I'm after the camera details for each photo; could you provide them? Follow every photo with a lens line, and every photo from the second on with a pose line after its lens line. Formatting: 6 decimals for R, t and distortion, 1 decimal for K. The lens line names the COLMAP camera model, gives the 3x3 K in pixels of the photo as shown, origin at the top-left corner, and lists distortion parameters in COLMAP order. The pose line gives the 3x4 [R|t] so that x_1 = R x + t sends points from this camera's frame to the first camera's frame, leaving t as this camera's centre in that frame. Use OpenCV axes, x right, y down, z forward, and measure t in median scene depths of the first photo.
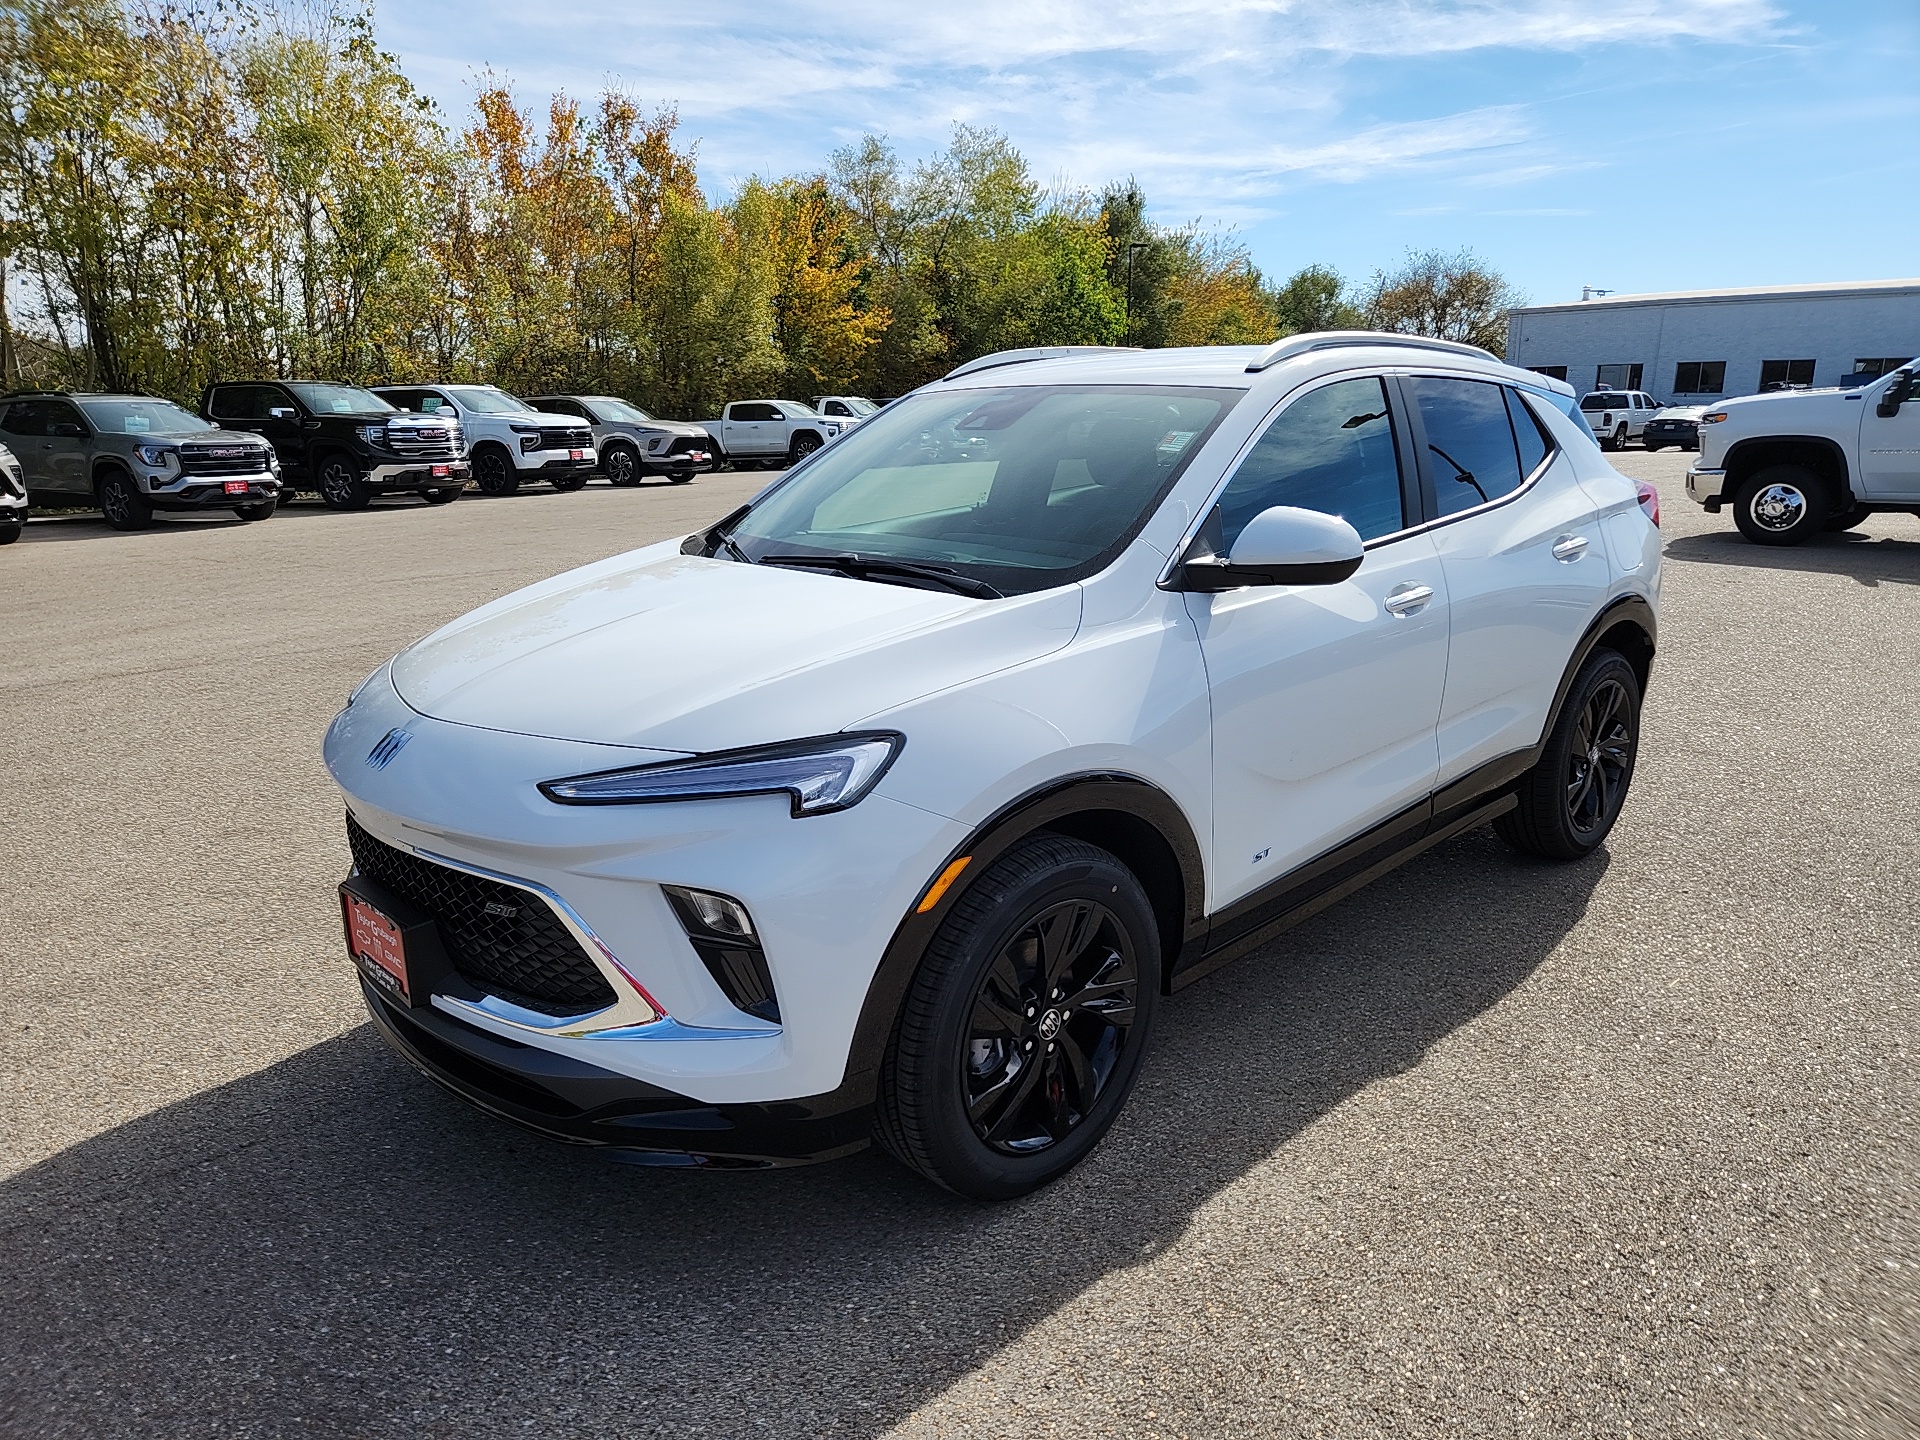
lens RADIAL K [[1283.8, 0, 956.1], [0, 1283.8, 734.4], [0, 0, 1]] dist [0.057335, -0.035018]
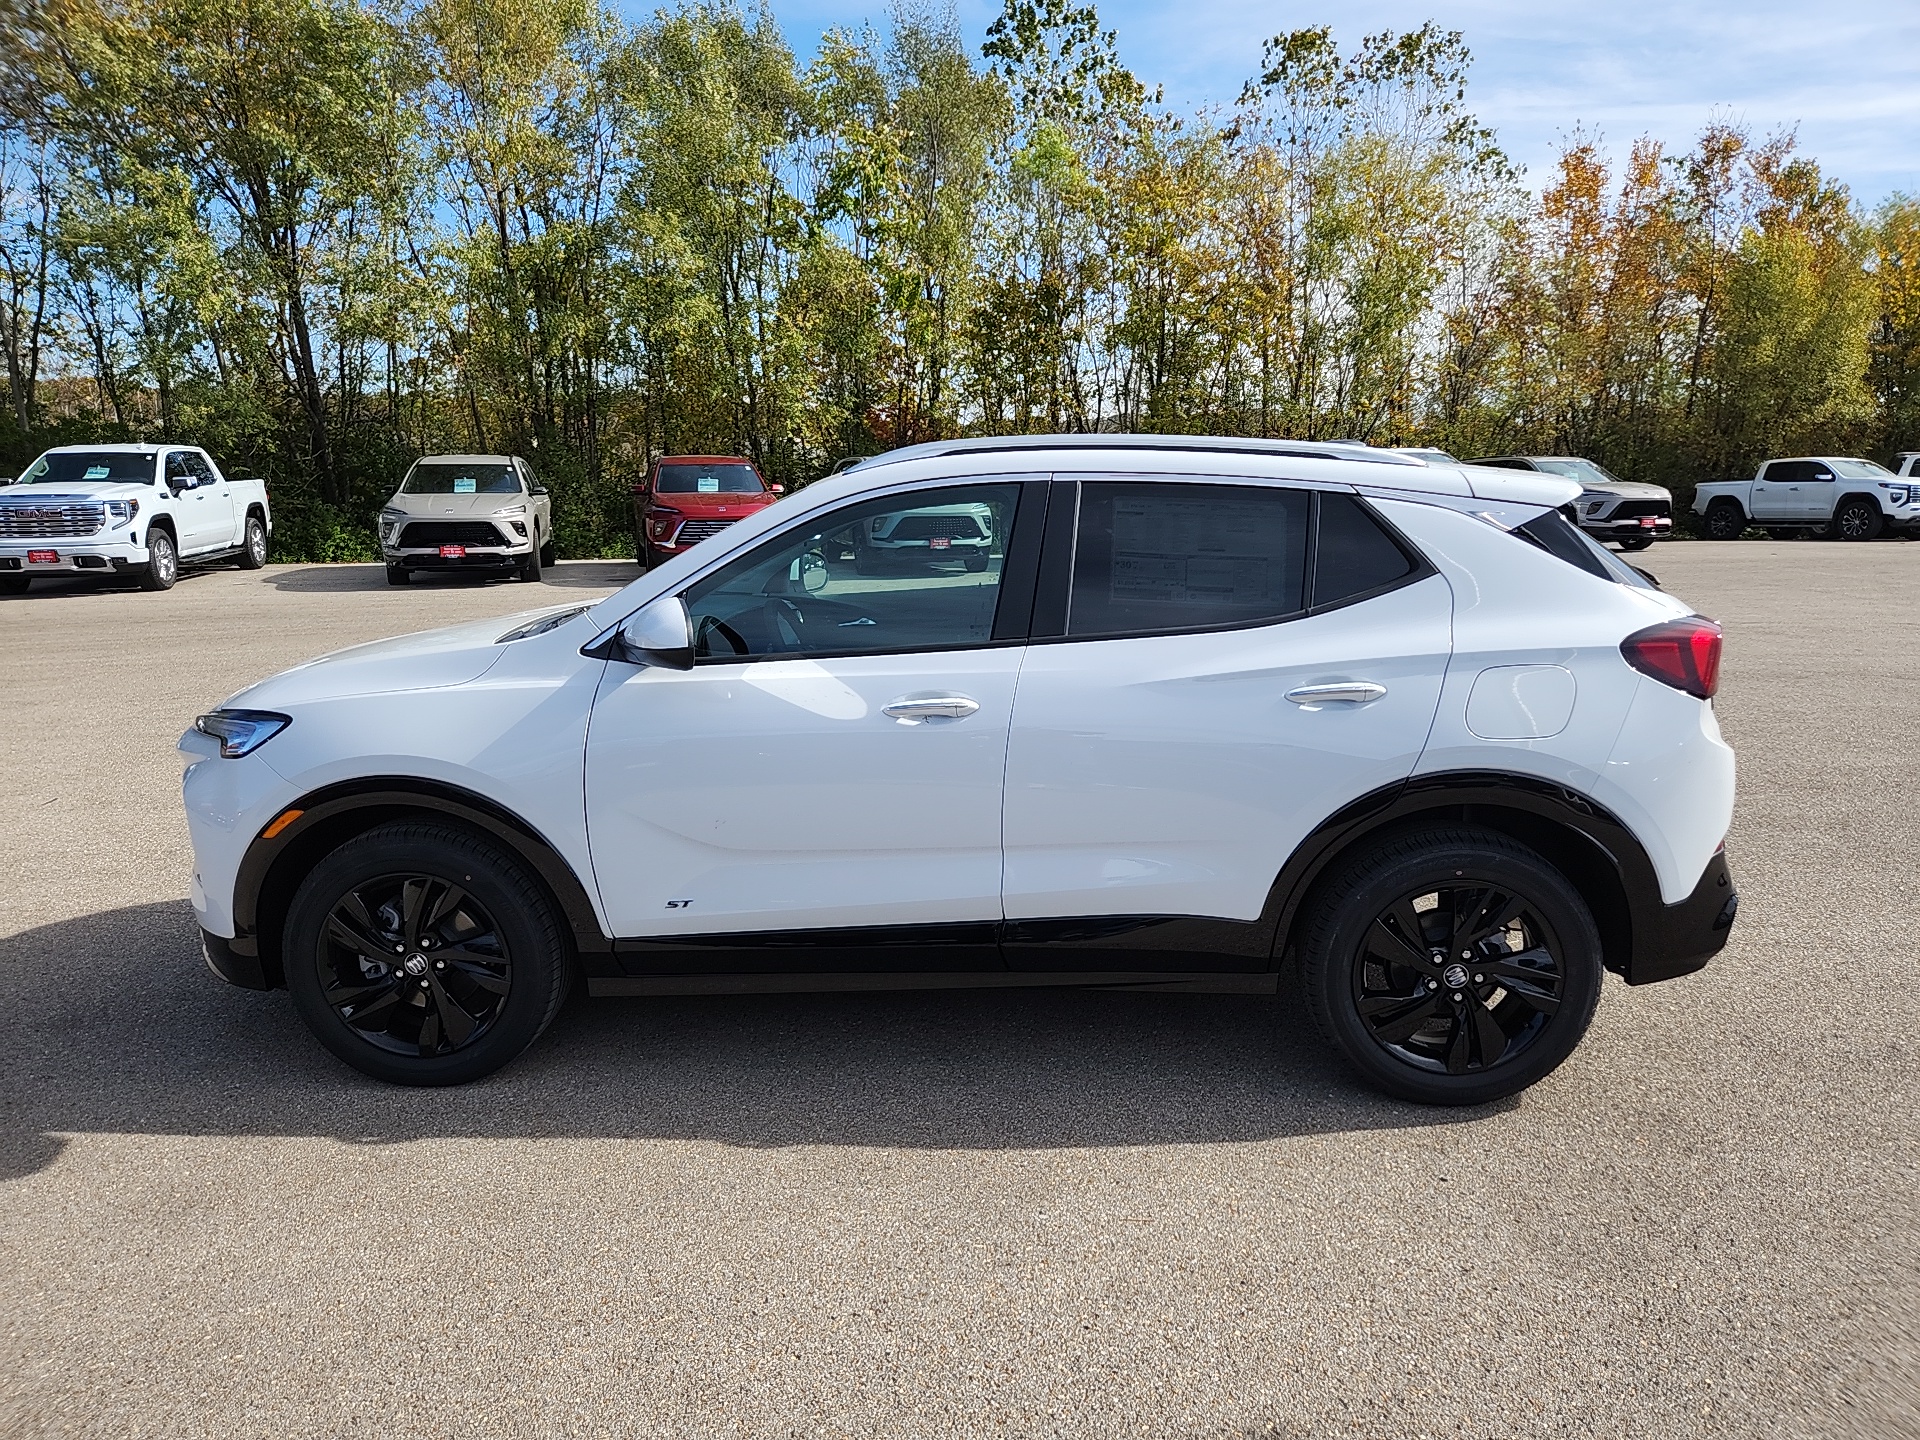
lens RADIAL K [[1283.8, 0, 959.7], [0, 1283.8, 736.6], [0, 0, 1]] dist [0.057335, -0.035018]
pose [[0.685659, 0.156407, -0.710920, 0.138597], [-0.183993, 0.982168, 0.038628, -0.016137], [0.704285, 0.104319, 0.702211, 0.043383]]
